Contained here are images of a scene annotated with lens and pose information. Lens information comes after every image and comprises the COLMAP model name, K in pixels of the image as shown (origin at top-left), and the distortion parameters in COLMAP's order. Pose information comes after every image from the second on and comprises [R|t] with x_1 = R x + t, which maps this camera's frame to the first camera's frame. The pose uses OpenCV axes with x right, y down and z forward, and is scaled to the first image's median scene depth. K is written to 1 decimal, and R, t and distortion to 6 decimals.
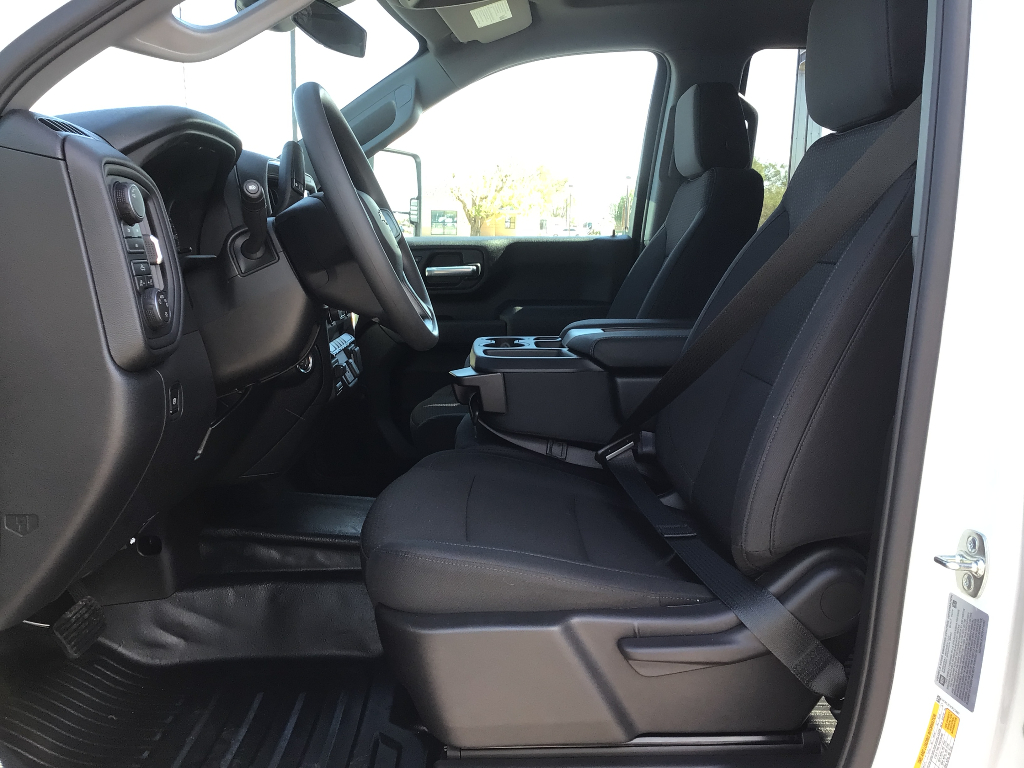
lens RADIAL K [[913.0, 0, 512.4], [0, 913.0, 383.1], [0, 0, 1]] dist [0.064947, -0.096505]
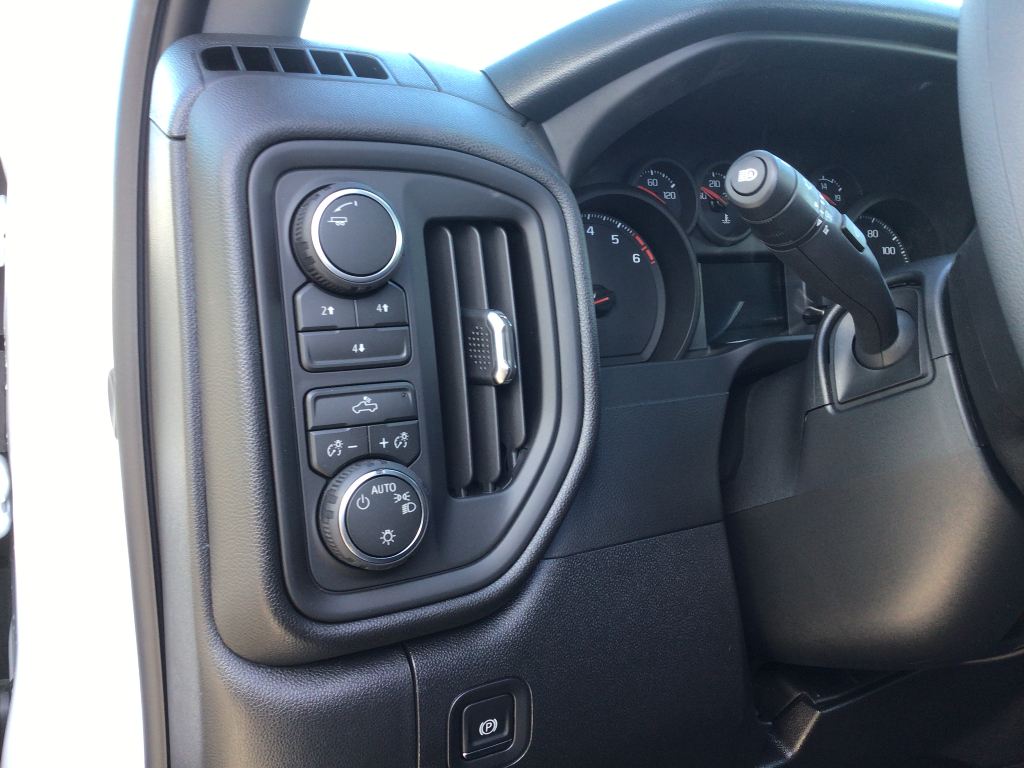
lens RADIAL K [[913.0, 0, 511.2], [0, 913.0, 386.0], [0, 0, 1]] dist [0.064947, -0.096505]
pose [[0.477671, 0.149553, -0.865716, -0.041001], [-0.129011, 0.986663, 0.099262, -0.161503], [0.869015, 0.064272, 0.490594, 0.778478]]
